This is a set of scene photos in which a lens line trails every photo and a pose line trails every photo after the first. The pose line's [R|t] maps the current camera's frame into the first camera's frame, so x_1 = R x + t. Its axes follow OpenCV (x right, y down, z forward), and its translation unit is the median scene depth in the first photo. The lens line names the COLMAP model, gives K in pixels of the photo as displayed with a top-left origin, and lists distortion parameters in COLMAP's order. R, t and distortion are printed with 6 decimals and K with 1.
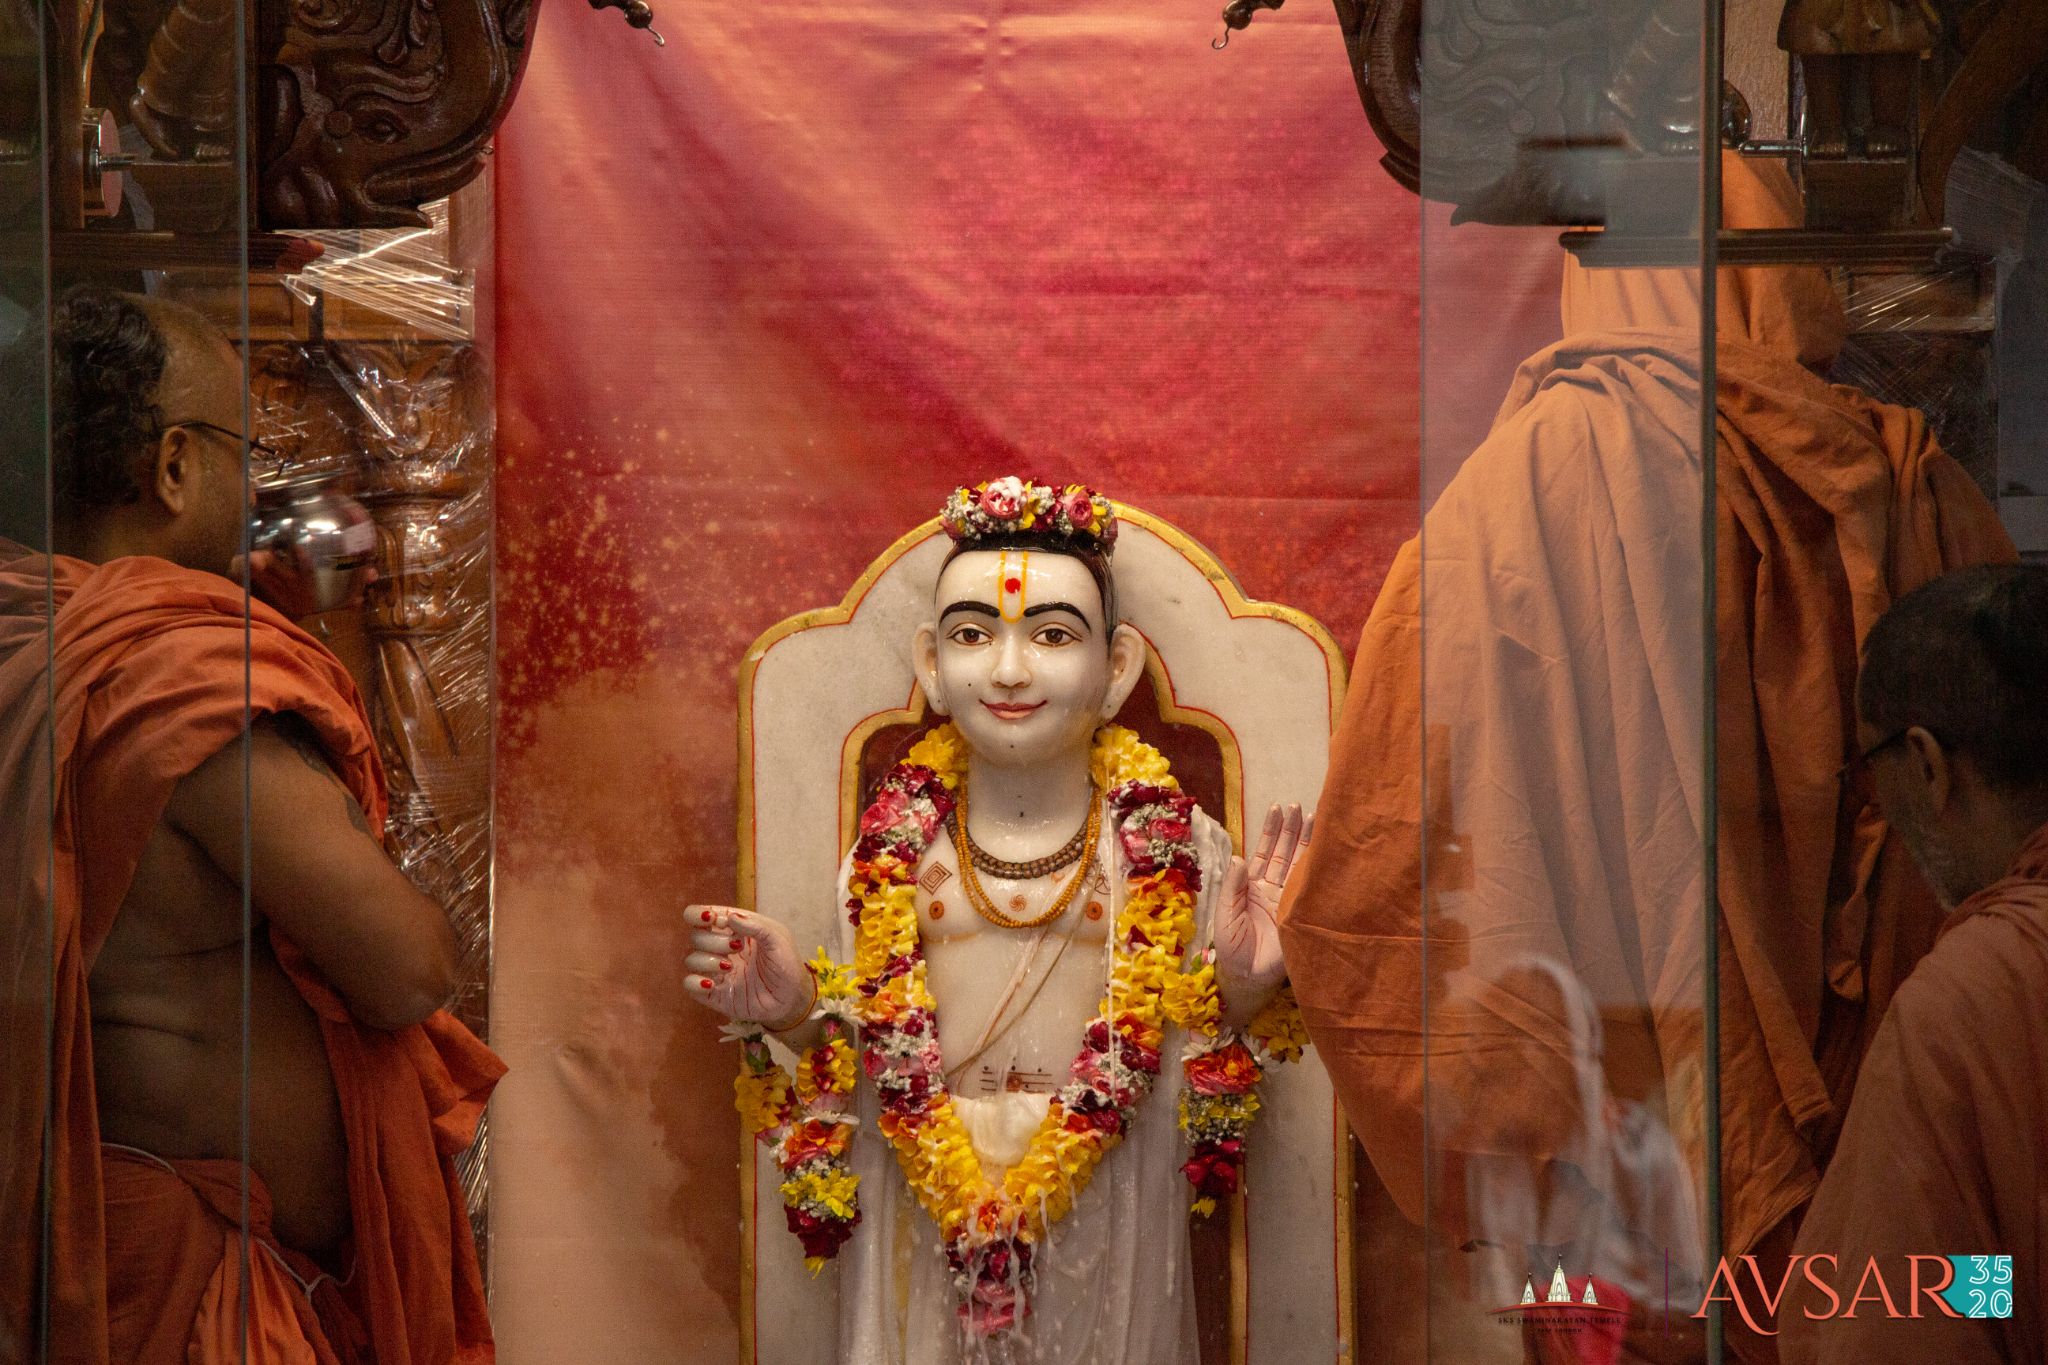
lens RADIAL K [[12170.8, 0, 1003.8], [0, 12170.8, 632.7], [0, 0, 1]] dist [2.214289, 0.000000]
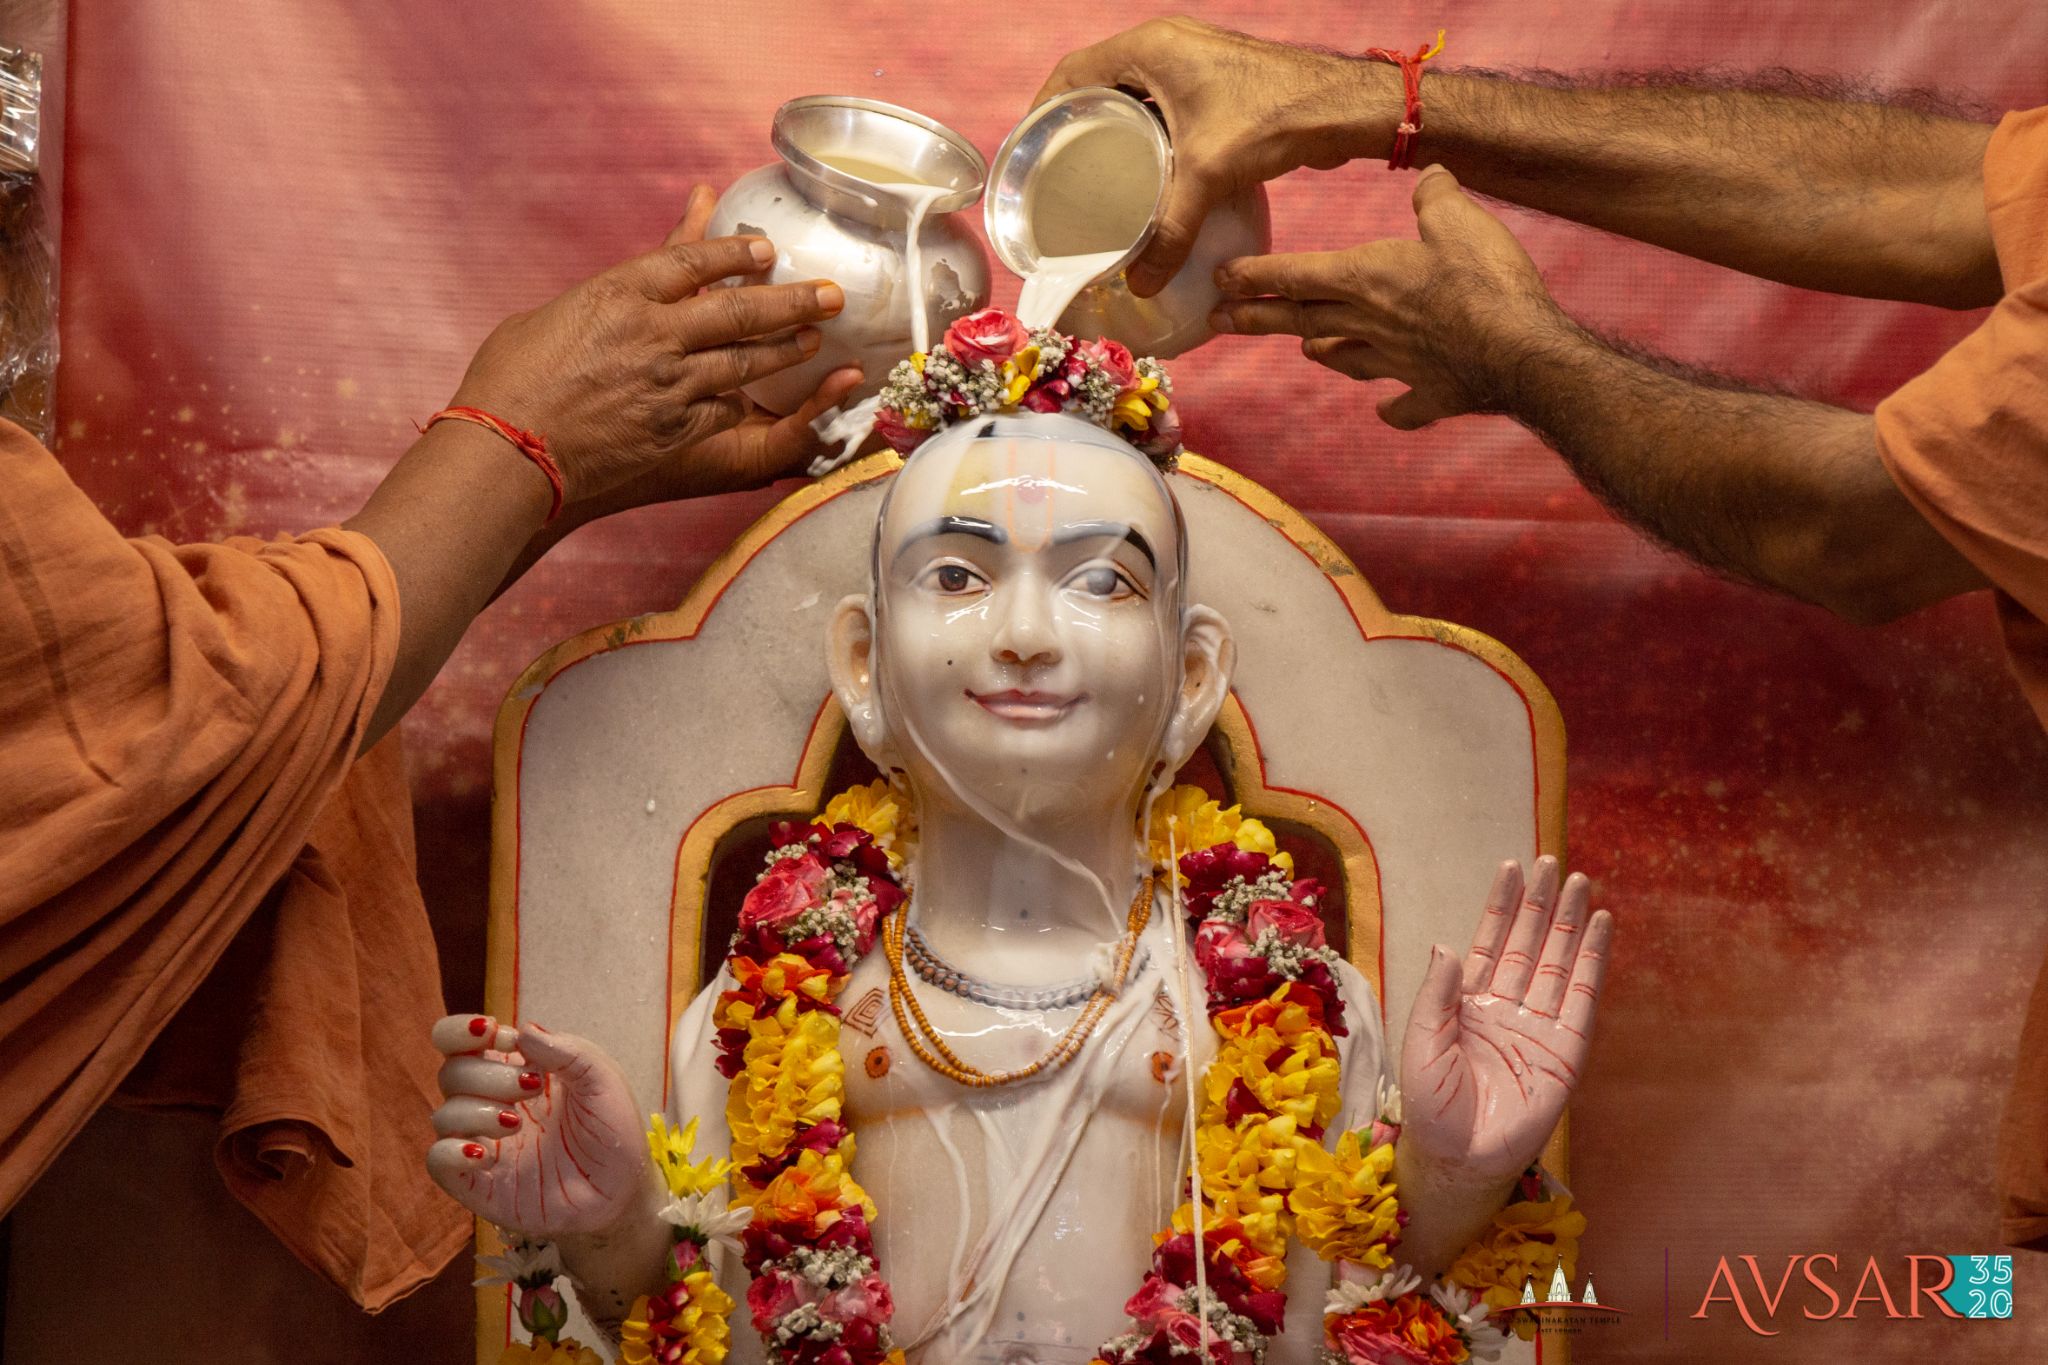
lens RADIAL K [[9547.1, 0, 1034.3], [0, 9547.1, 671.6], [0, 0, 1]] dist [1.244306, 0.000000]
pose [[0.992078, 0.044587, 0.117445, -0.049748], [-0.018590, 0.976708, -0.213765, 0.096971], [-0.124241, 0.209888, 0.969800, 0.560539]]
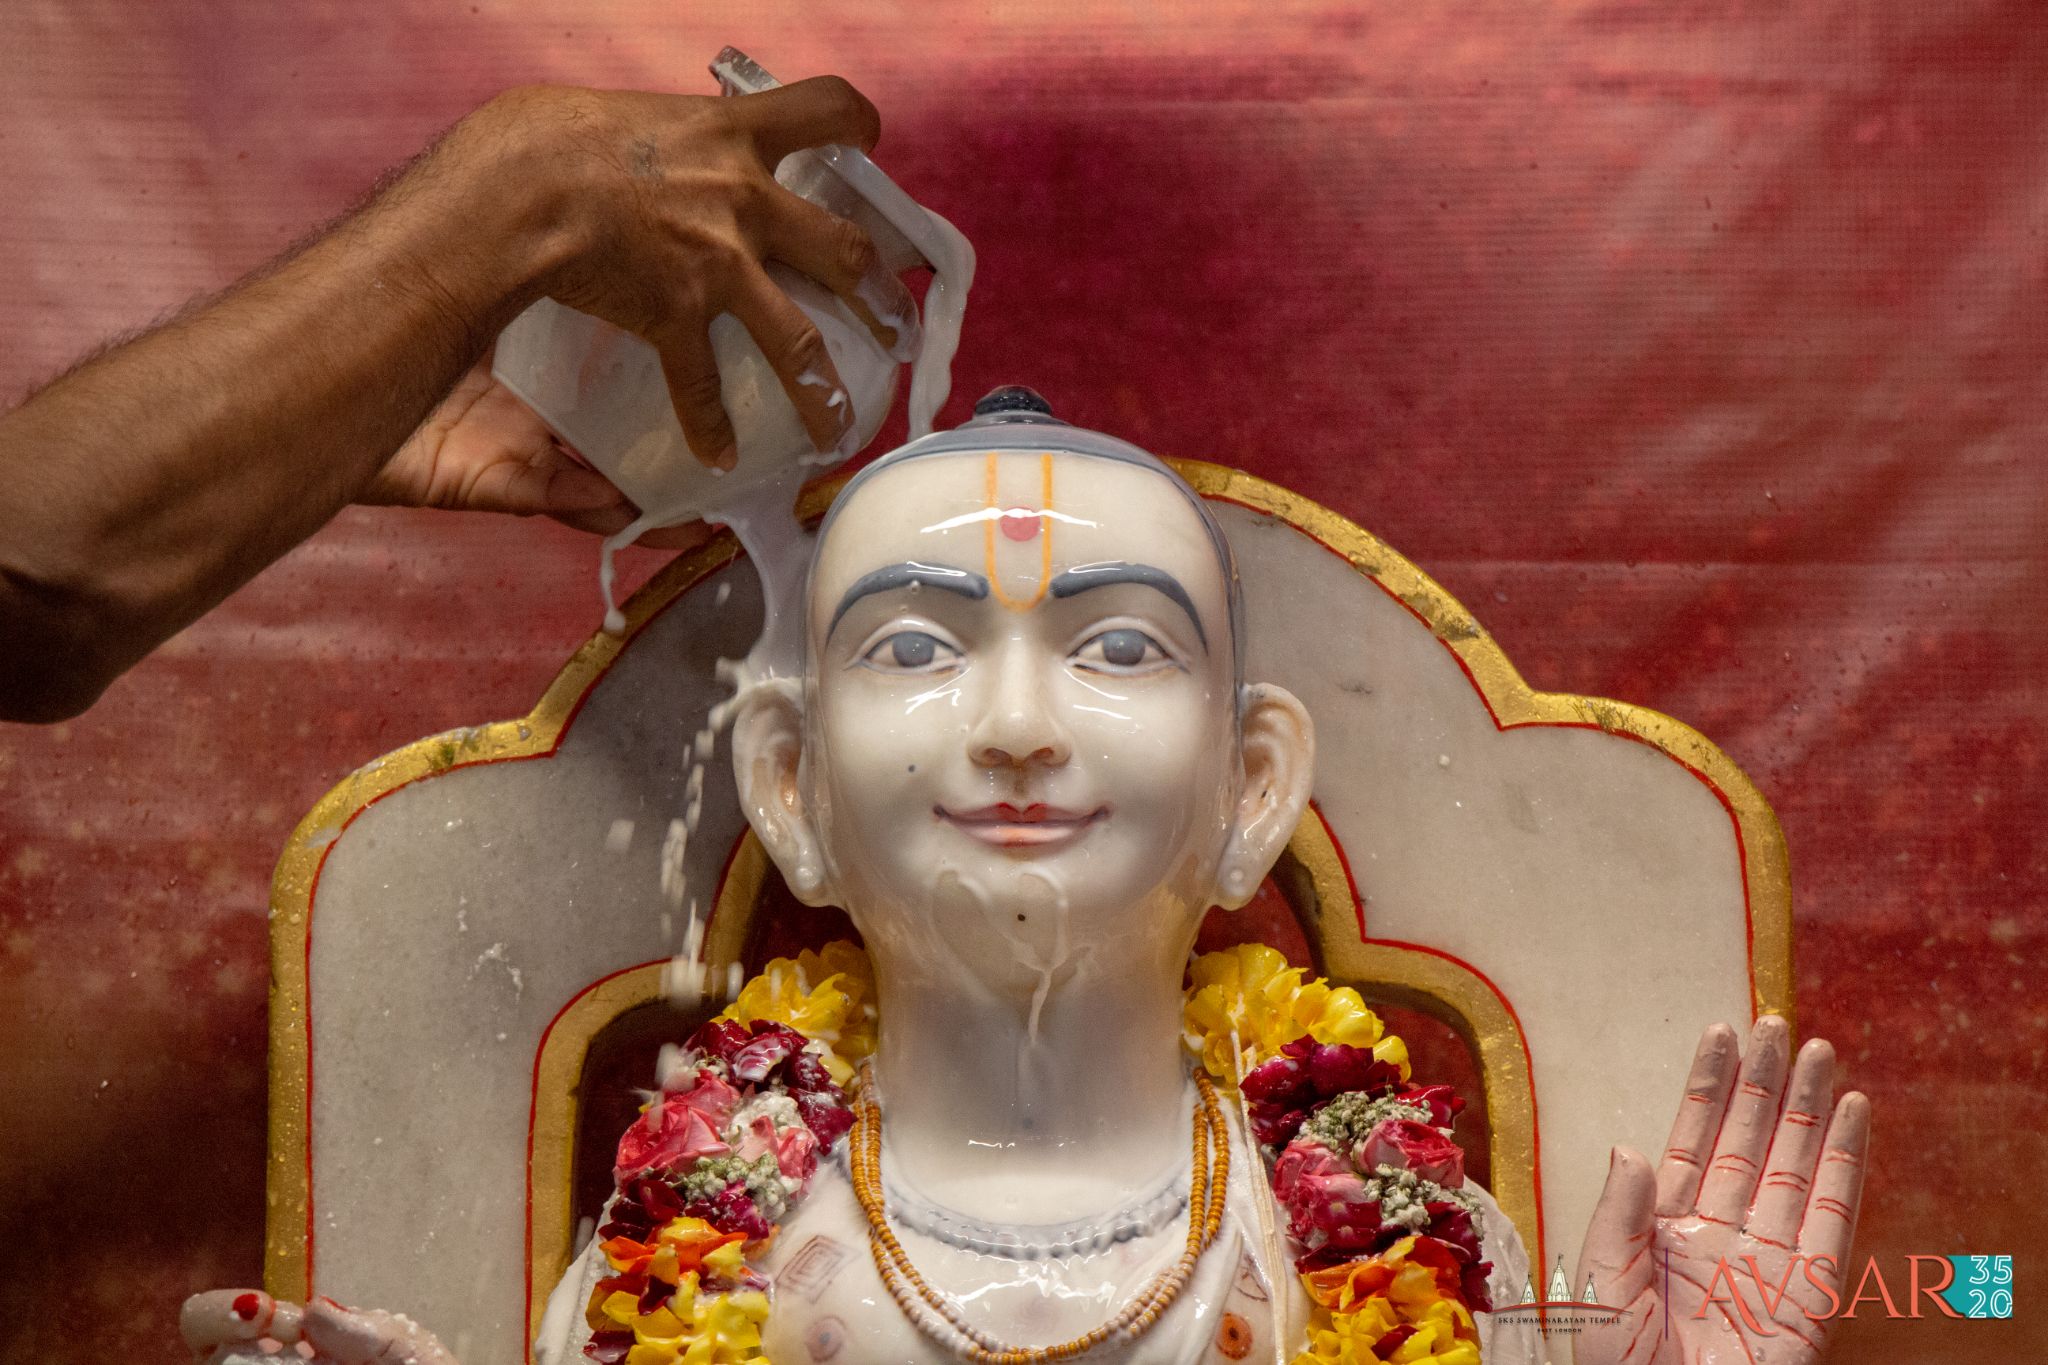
lens RADIAL K [[12170.8, 0, 1030.7], [0, 12170.8, 630.5], [0, 0, 1]] dist [2.214289, 0.000000]
pose [[0.993272, 0.018657, 0.114294, -0.043646], [0.009560, 0.970358, -0.241481, 0.094078], [-0.115412, 0.240949, 0.963651, 0.603223]]
